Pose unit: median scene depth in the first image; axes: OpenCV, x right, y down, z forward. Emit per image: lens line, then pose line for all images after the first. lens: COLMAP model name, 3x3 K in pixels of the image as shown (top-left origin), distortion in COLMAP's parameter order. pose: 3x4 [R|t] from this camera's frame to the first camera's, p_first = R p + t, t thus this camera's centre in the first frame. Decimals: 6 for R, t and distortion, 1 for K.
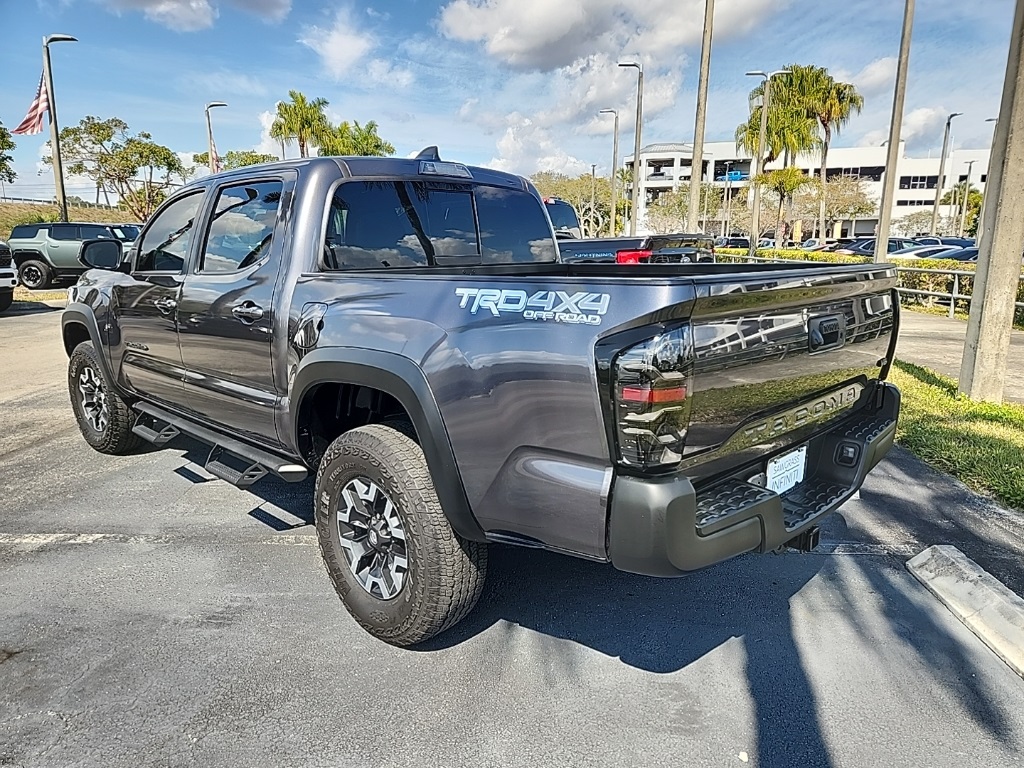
lens RADIAL K [[684.3, 0, 512.3], [0, 684.3, 391.9], [0, 0, 1]] dist [0.065849, -0.052140]
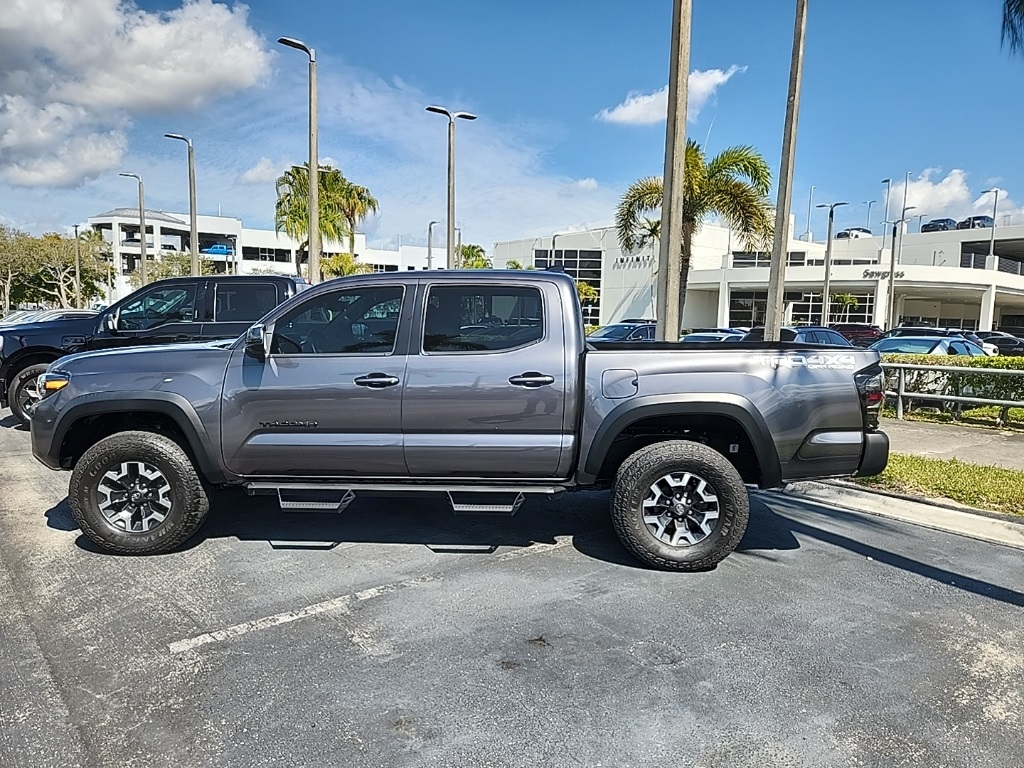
lens RADIAL K [[684.3, 0, 514.8], [0, 684.3, 393.3], [0, 0, 1]] dist [0.065849, -0.052140]
pose [[0.750812, -0.058473, 0.657922, -1.070199], [0.124381, 0.990770, -0.053887, -0.016120], [-0.648699, 0.122291, 0.751155, -0.009494]]
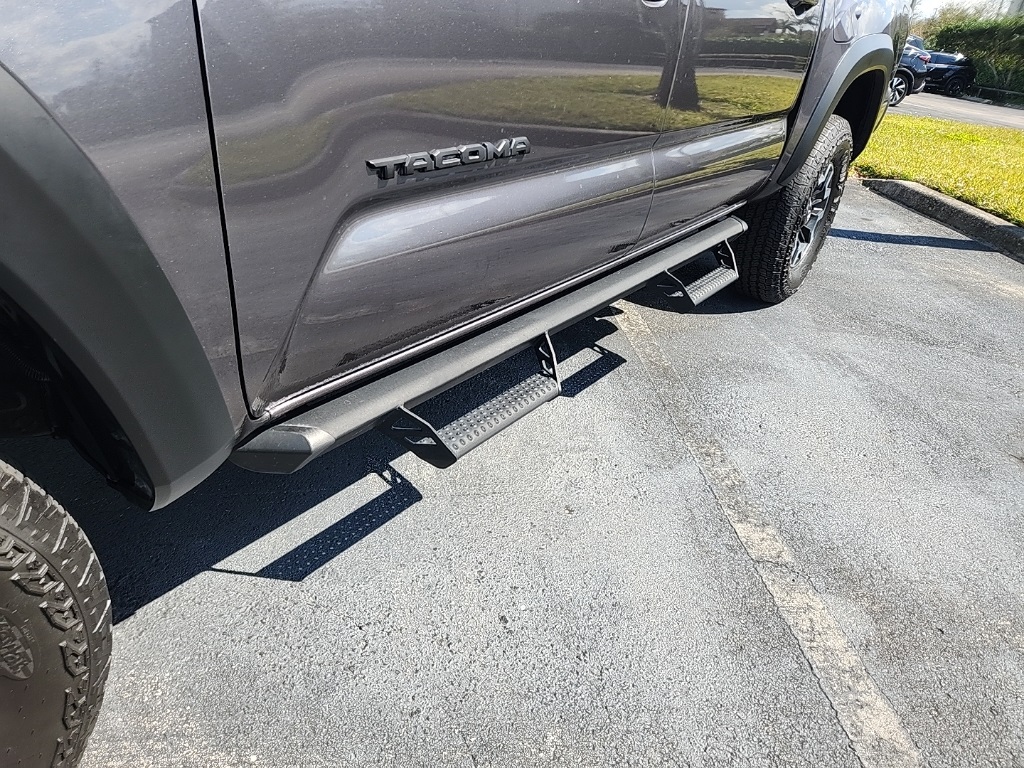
lens RADIAL K [[684.3, 0, 508.4], [0, 684.3, 380.8], [0, 0, 1]] dist [0.065849, -0.052140]
pose [[-0.141015, -0.485226, 0.862943, -0.888913], [0.101010, 0.860052, 0.500107, -0.133088], [-0.984841, 0.157688, -0.072267, 1.120525]]
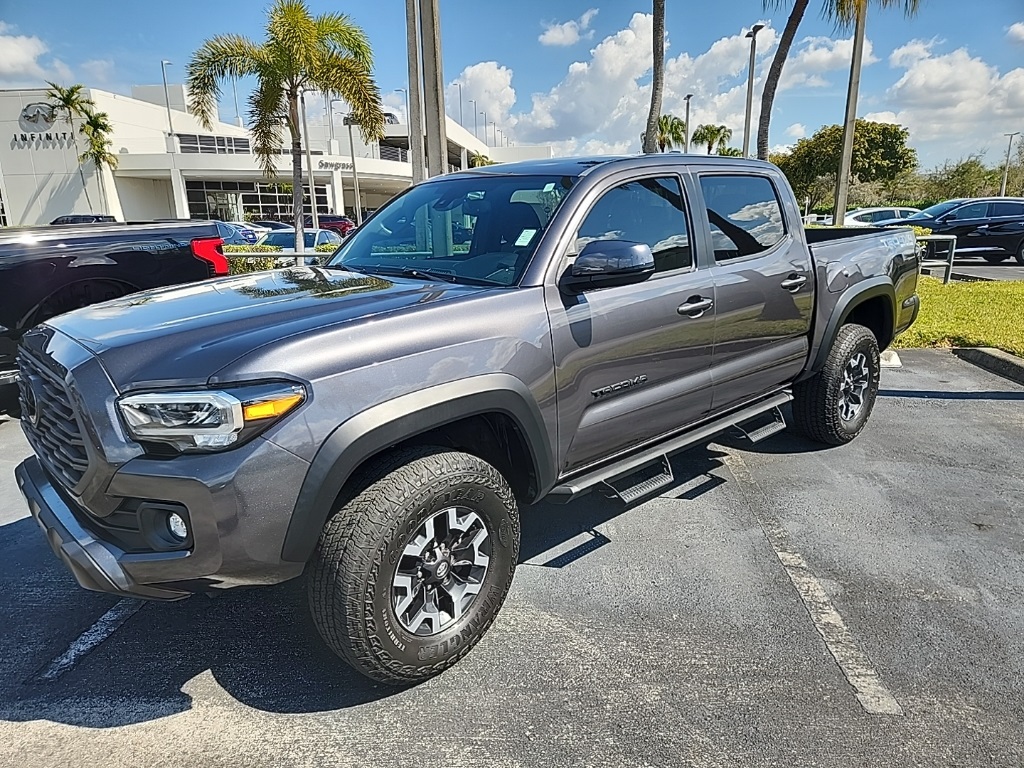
lens RADIAL K [[684.3, 0, 515.3], [0, 684.3, 393.8], [0, 0, 1]] dist [0.065849, -0.052140]
pose [[0.044711, -0.257747, 0.965178, -1.369026], [0.231419, 0.942536, 0.240980, -0.282841], [-0.971826, 0.212586, 0.101789, 1.144830]]
